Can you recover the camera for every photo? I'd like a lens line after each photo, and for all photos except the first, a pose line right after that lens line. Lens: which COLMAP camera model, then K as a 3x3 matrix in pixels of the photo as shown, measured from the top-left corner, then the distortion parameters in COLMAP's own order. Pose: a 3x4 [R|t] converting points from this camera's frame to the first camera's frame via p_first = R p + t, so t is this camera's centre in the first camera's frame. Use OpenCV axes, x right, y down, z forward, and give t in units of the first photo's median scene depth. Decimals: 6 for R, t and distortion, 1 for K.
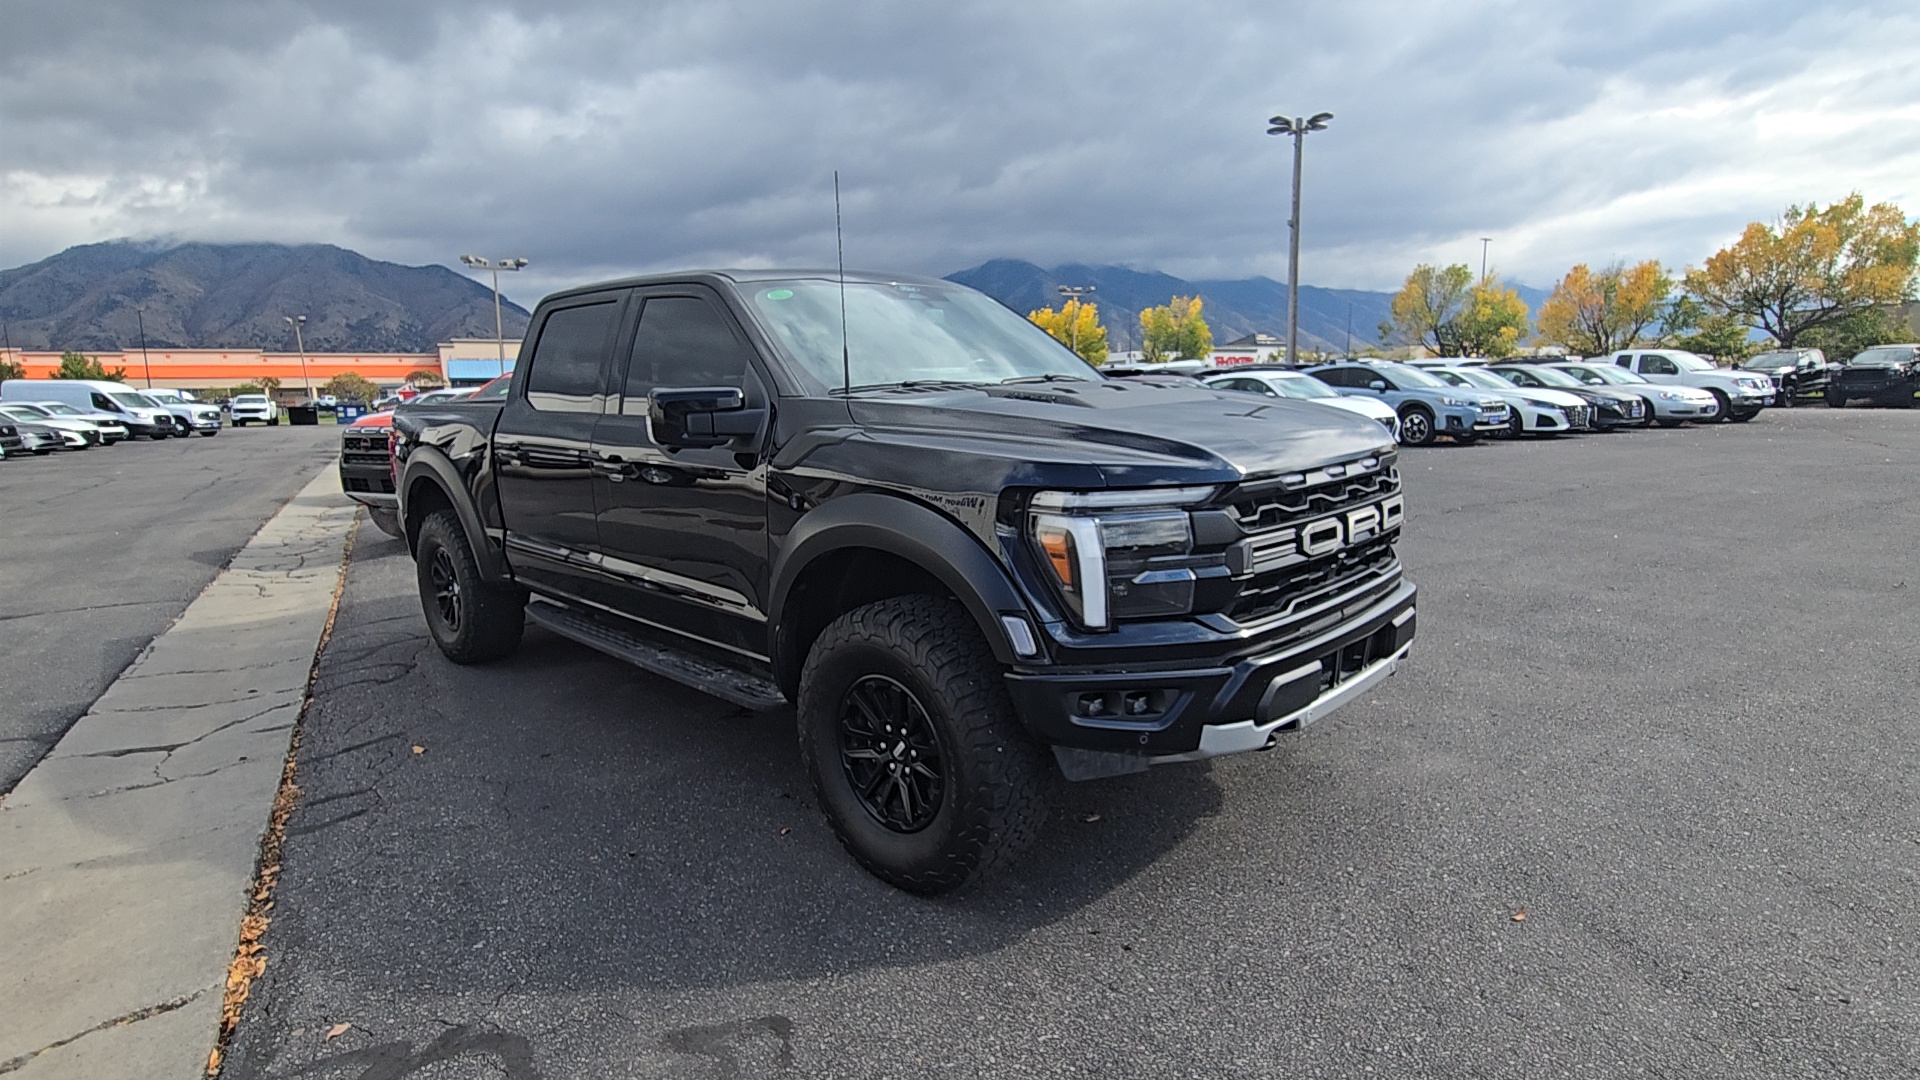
lens RADIAL K [[975.2, 0, 948.7], [0, 975.2, 543.7], [0, 0, 1]] dist [0.007876, -0.001465]
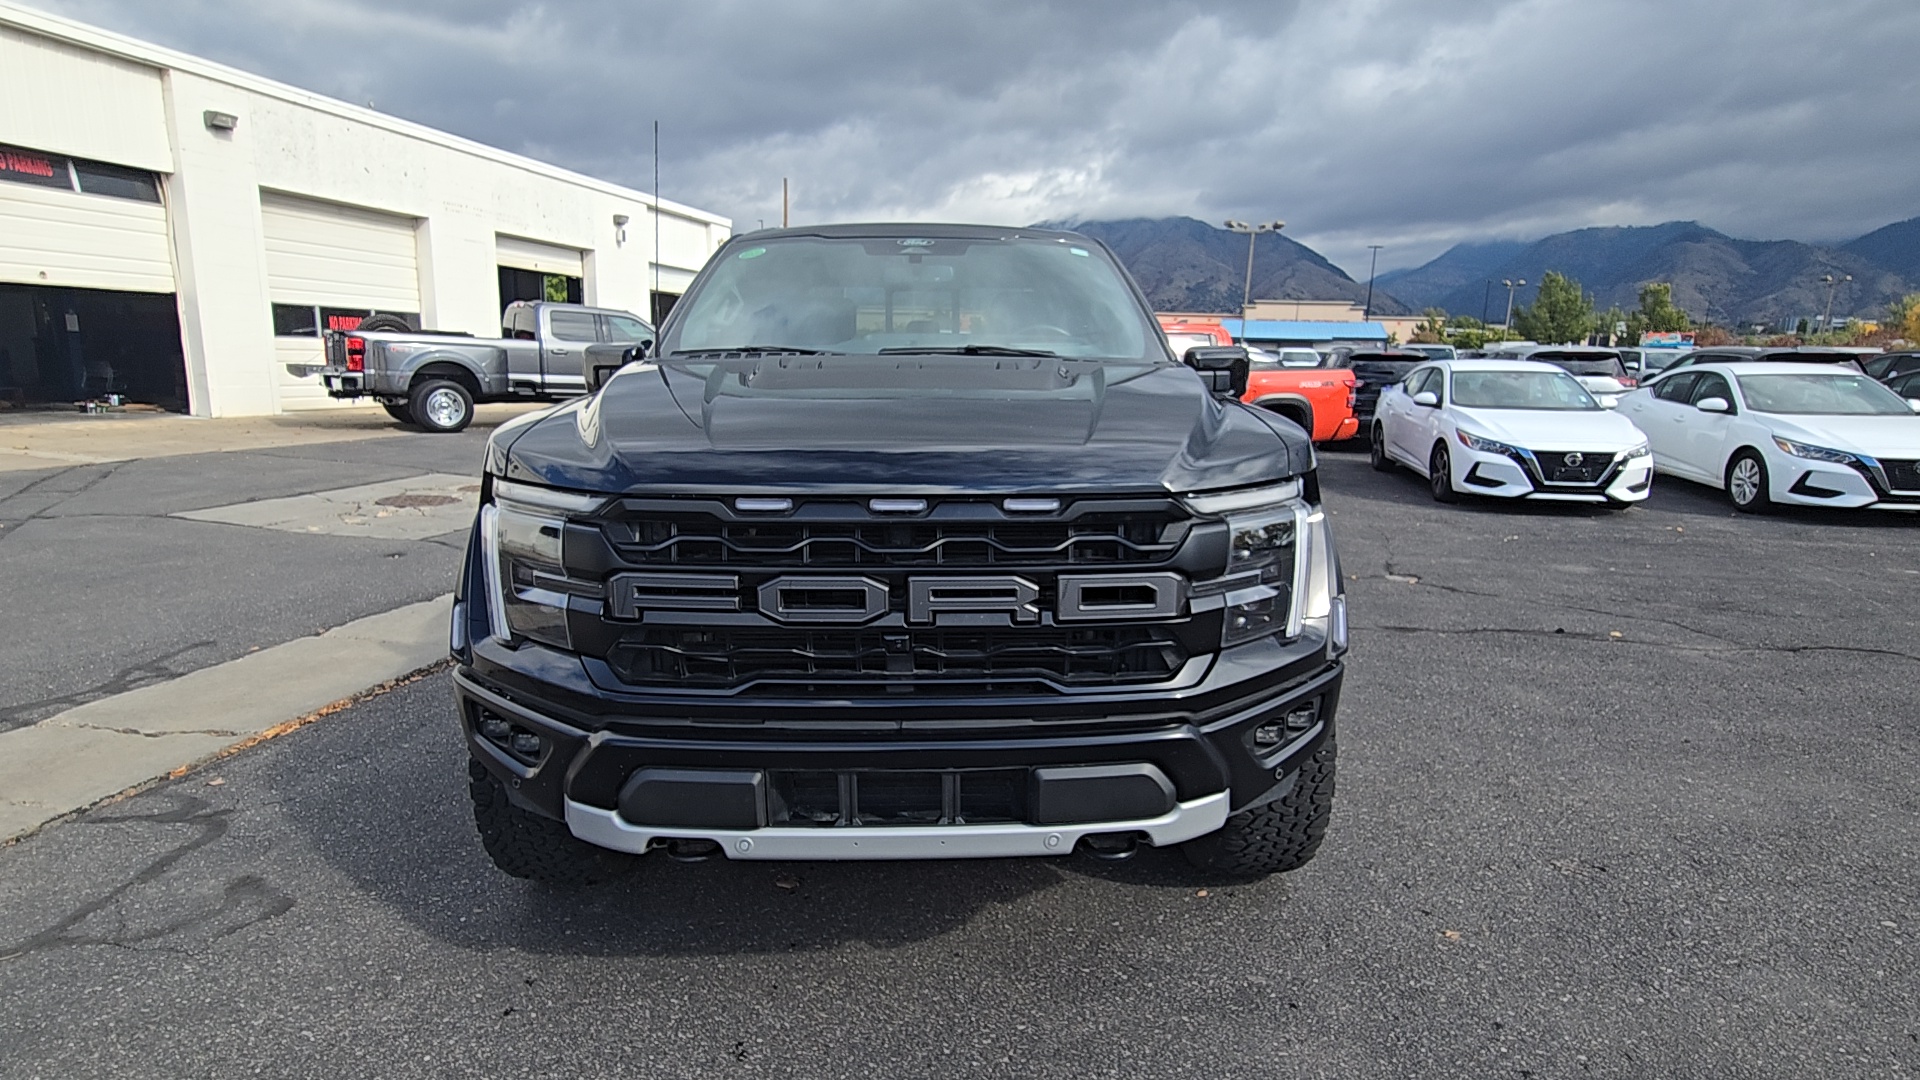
lens RADIAL K [[971.4, 0, 962.4], [0, 971.4, 547.0], [0, 0, 1]] dist [0.006920, -0.004729]
pose [[0.724265, 0.173627, -0.667303, 0.059373], [-0.145814, 0.984457, 0.097888, -0.007947], [0.673928, 0.026405, 0.738325, 0.038448]]
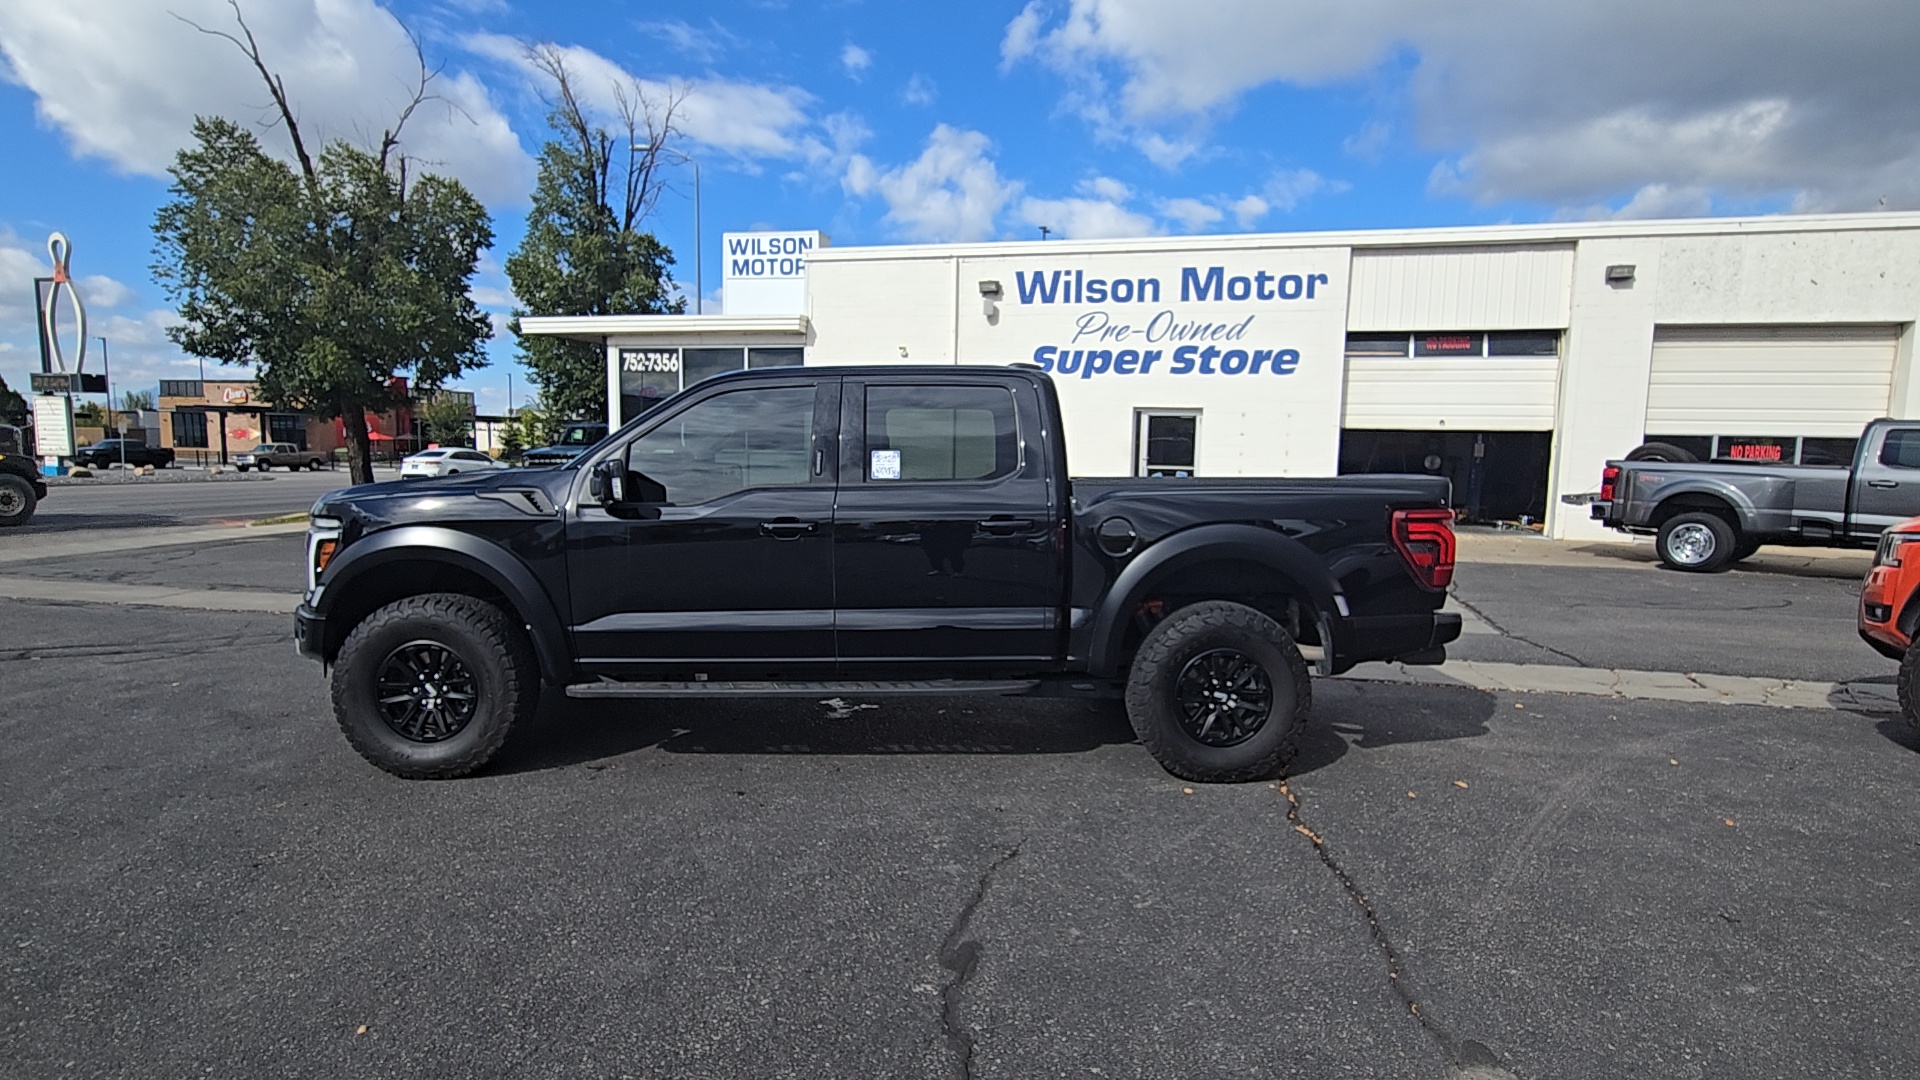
lens RADIAL K [[971.4, 0, 962.4], [0, 971.4, 547.0], [0, 0, 1]] dist [0.006920, -0.004729]
pose [[-0.696872, 0.082989, -0.712378, 0.065534], [-0.108648, 0.969603, 0.219238, -0.038518], [0.708918, 0.230180, -0.666673, 0.217499]]
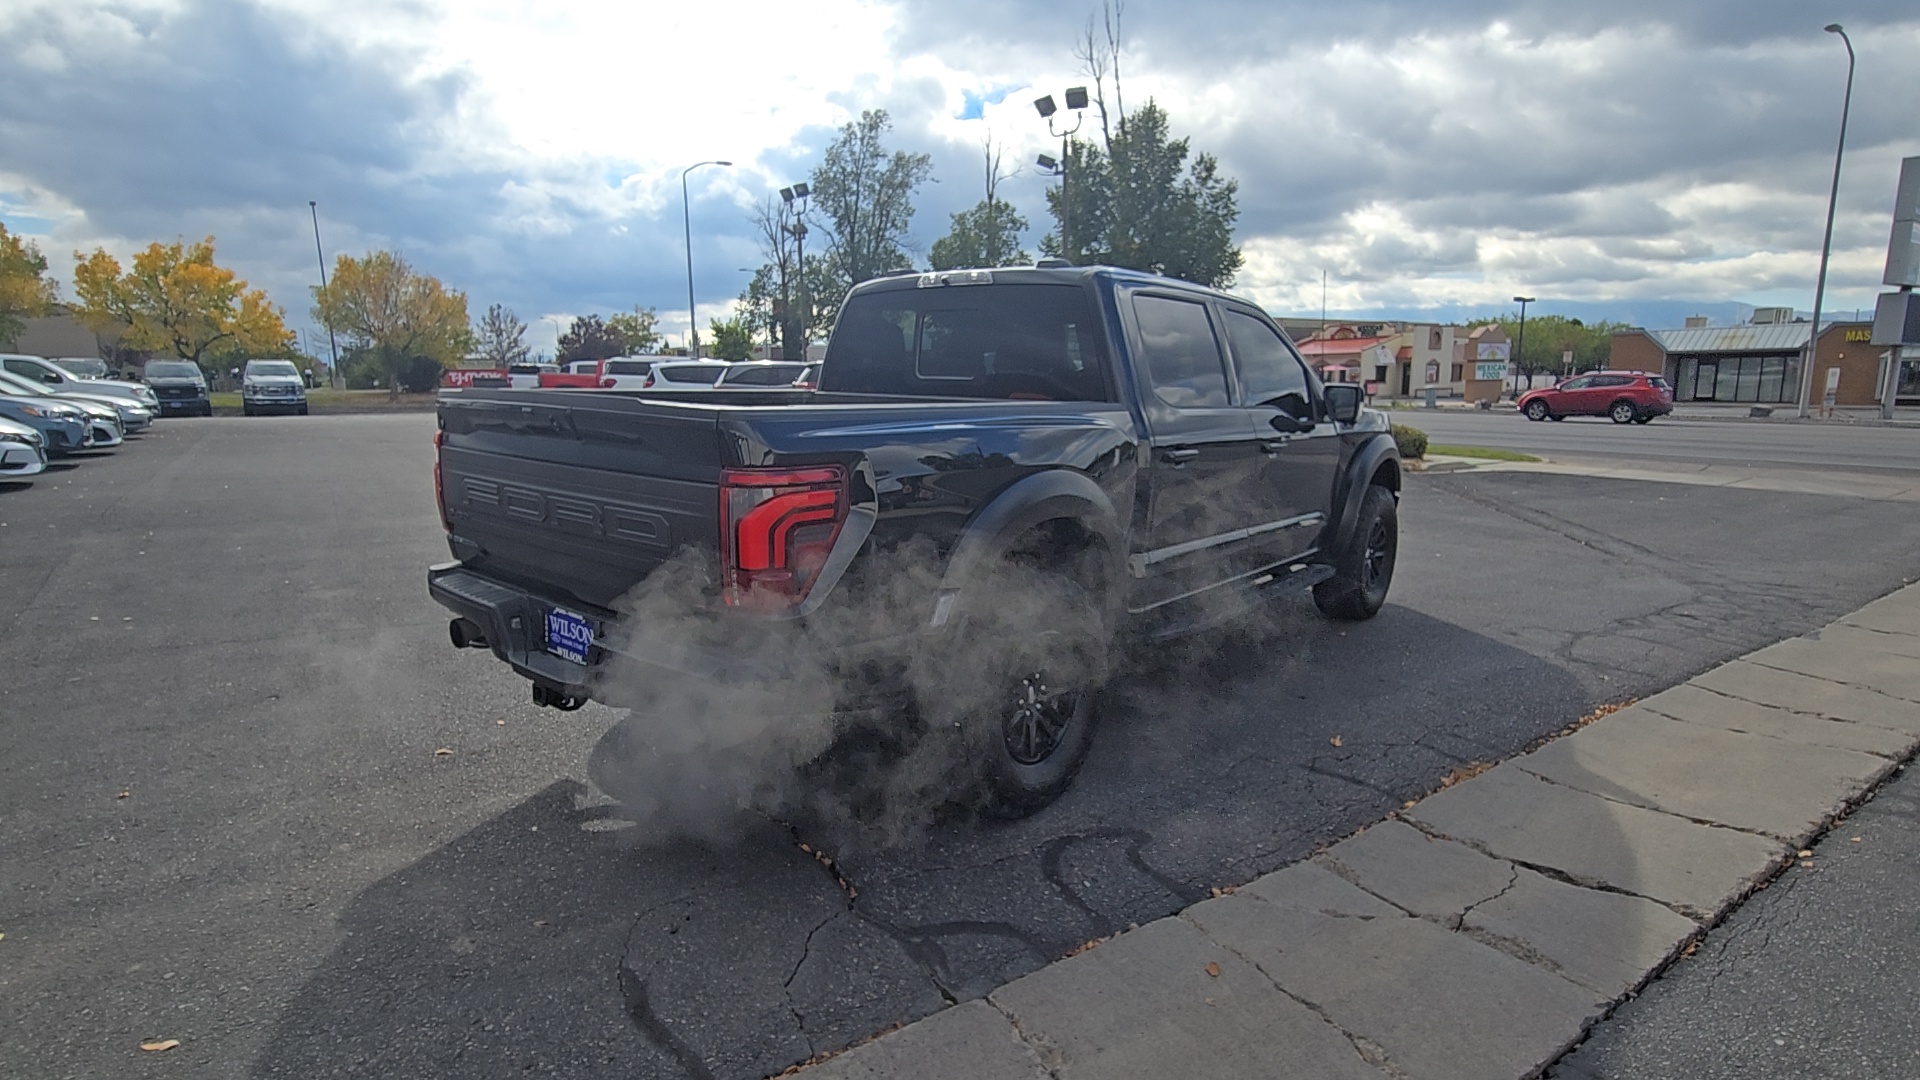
lens RADIAL K [[971.4, 0, 962.4], [0, 971.4, 547.0], [0, 0, 1]] dist [0.006920, -0.004729]
pose [[-0.087380, -0.148485, 0.985047, -0.147721], [0.156976, 0.974423, 0.160809, -0.020197], [-0.983729, 0.168680, -0.061836, 0.142257]]
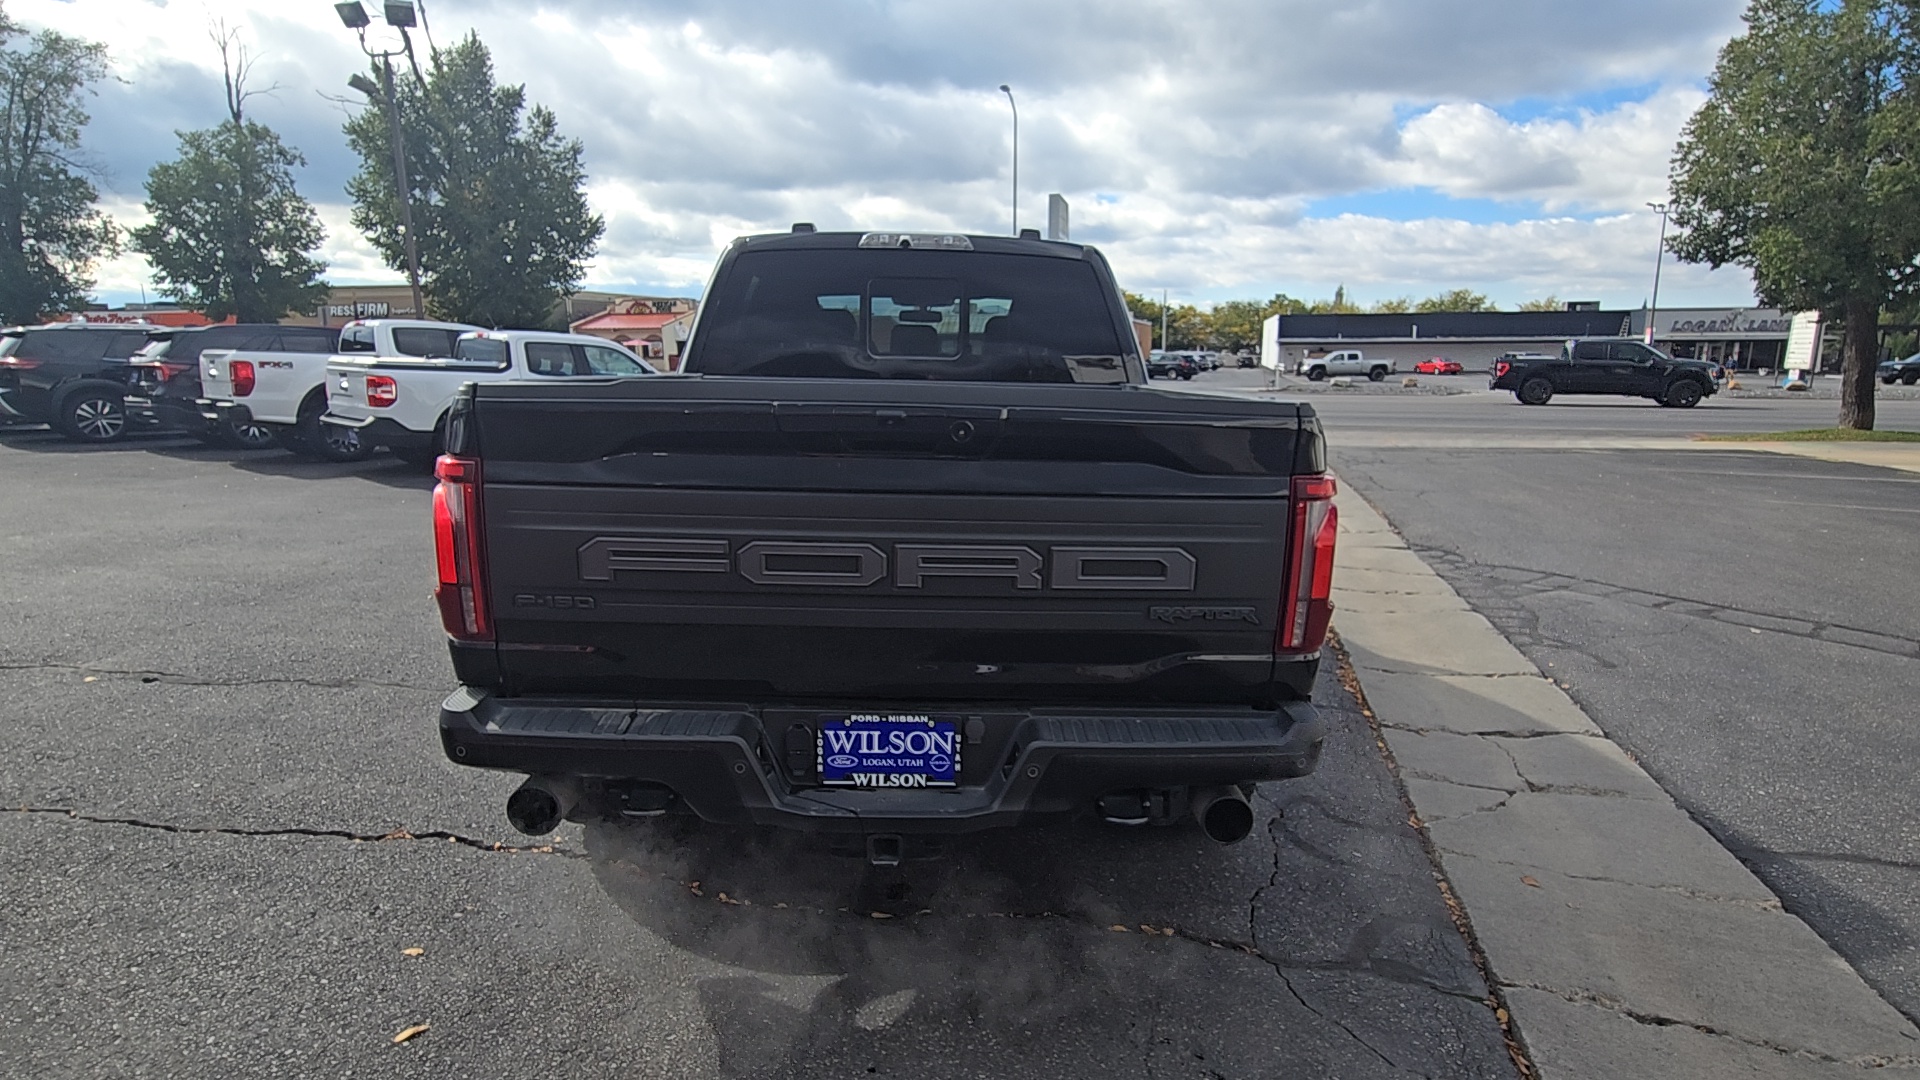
lens RADIAL K [[971.4, 0, 962.4], [0, 971.4, 547.0], [0, 0, 1]] dist [0.006920, -0.004729]
pose [[-0.717819, -0.116218, 0.686461, -0.107353], [0.120478, 0.950361, 0.286878, -0.030109], [-0.685727, 0.288630, -0.668185, 0.196908]]
